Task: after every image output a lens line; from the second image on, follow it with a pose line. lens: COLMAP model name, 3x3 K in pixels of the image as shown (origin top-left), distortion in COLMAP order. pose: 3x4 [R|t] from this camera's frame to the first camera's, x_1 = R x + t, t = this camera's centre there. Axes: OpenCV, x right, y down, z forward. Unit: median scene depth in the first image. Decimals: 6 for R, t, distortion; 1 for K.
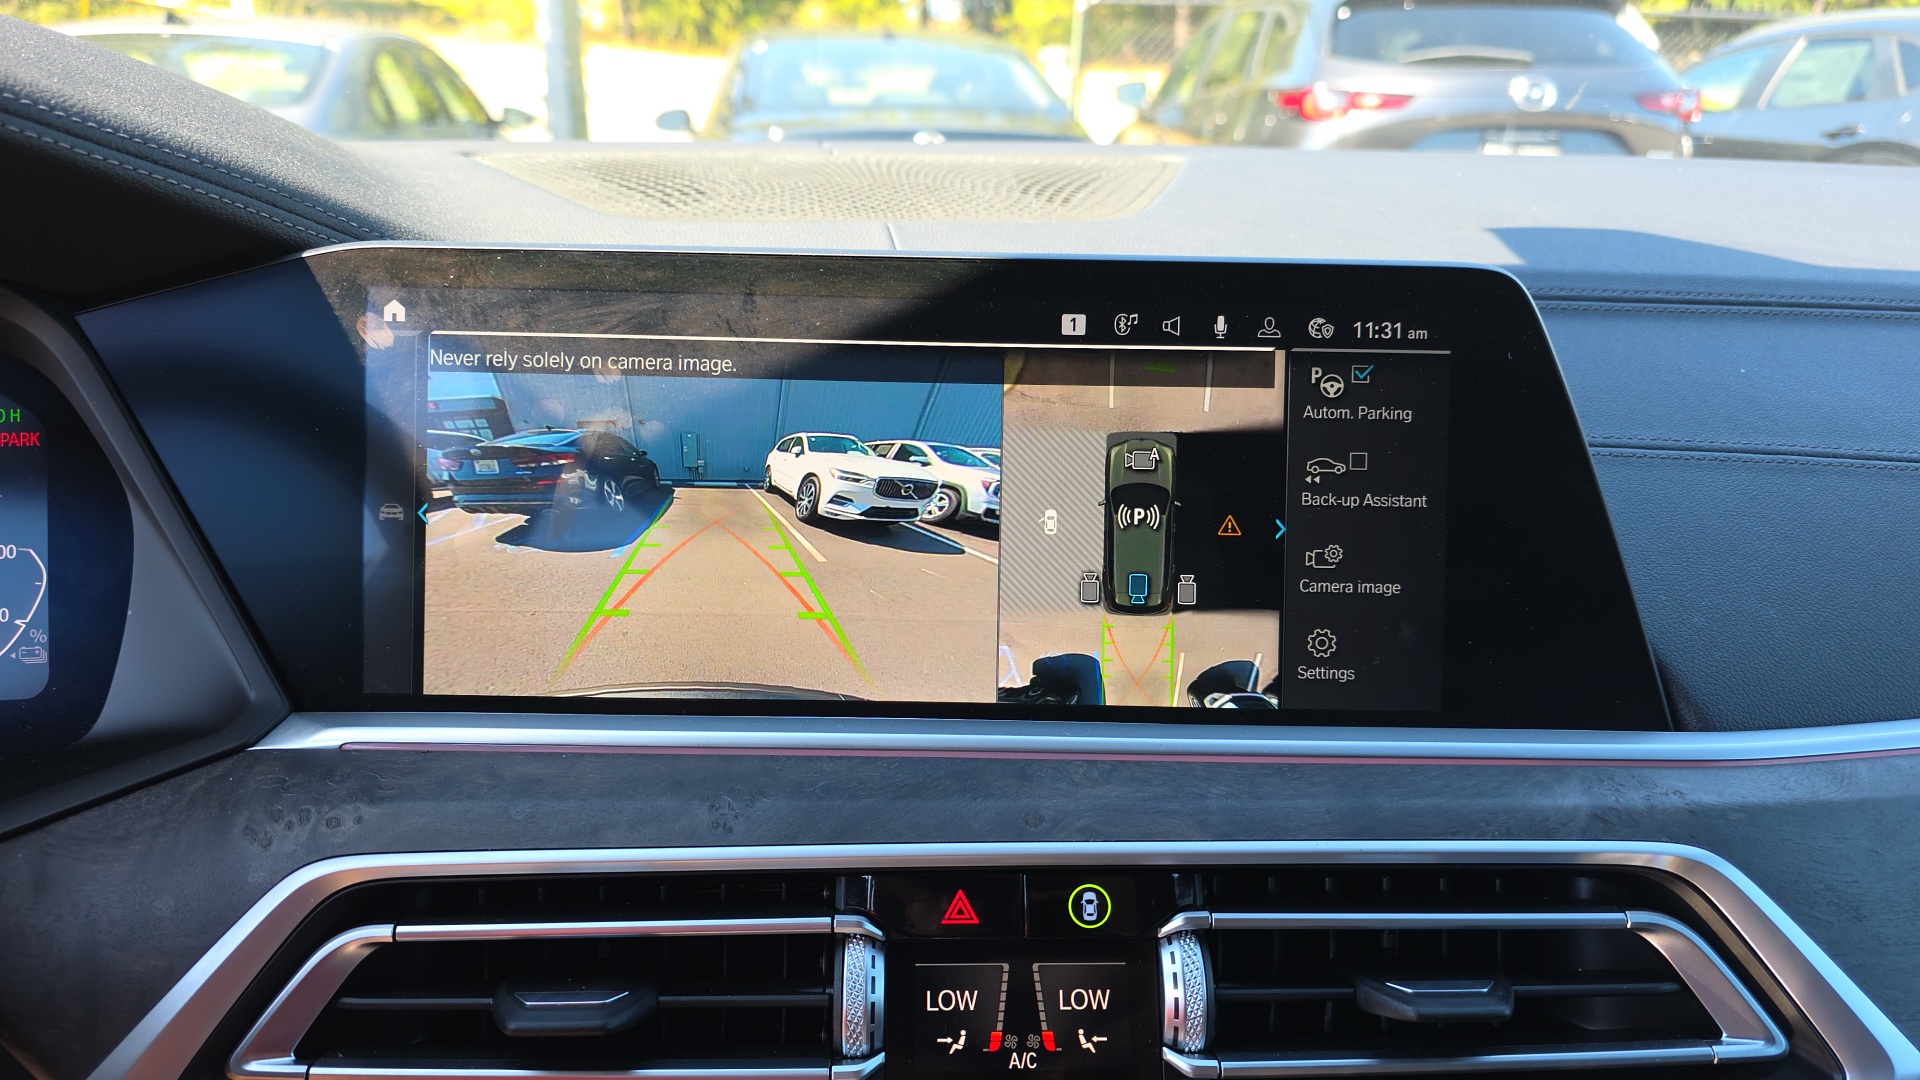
lens RADIAL K [[1296.7, 0, 941.1], [0, 1296.7, 549.7], [0, 0, 1]] dist [0.039131, -0.051006]
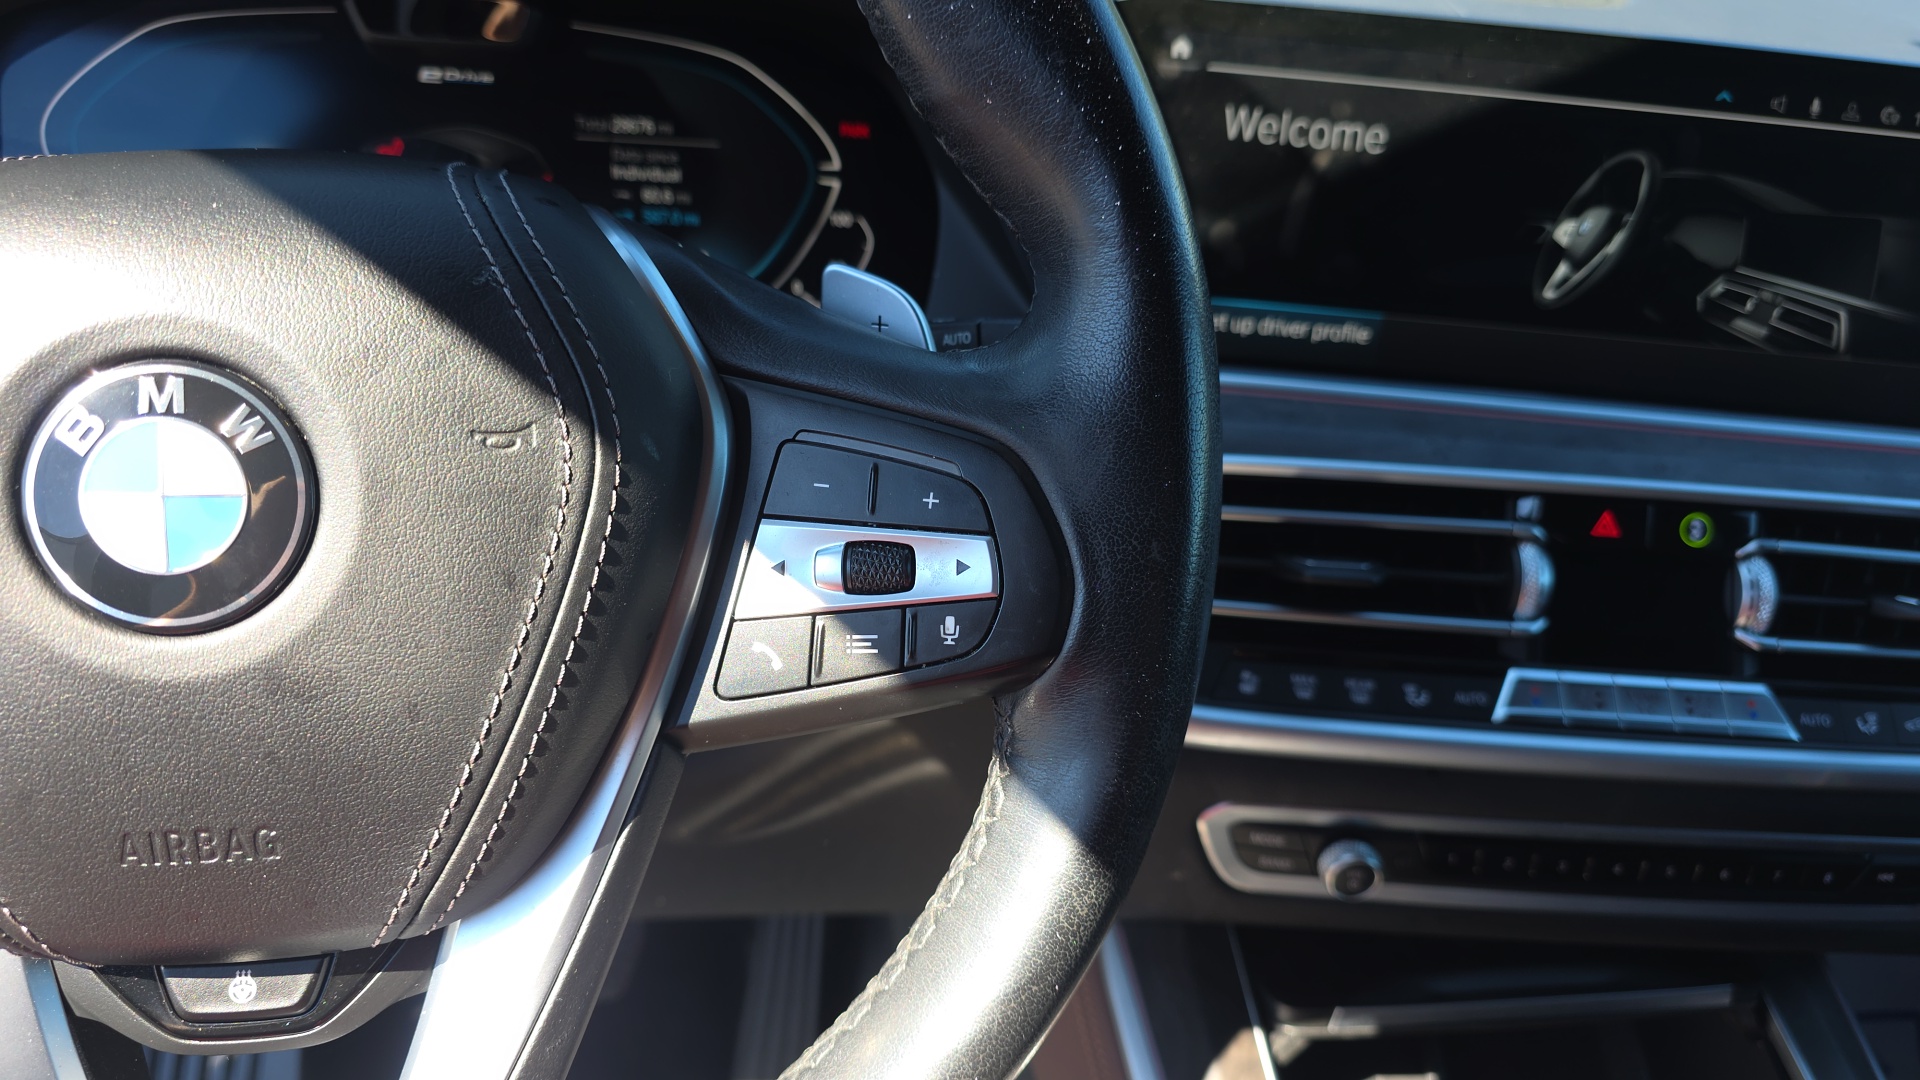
lens RADIAL K [[1296.7, 0, 947.5], [0, 1296.7, 546.5], [0, 0, 1]] dist [0.039131, -0.051006]
pose [[0.997426, 0.071311, 0.007516, -0.654705], [-0.071587, 0.984245, 0.161667, 0.114923], [0.004131, -0.161788, 0.986817, -0.366258]]
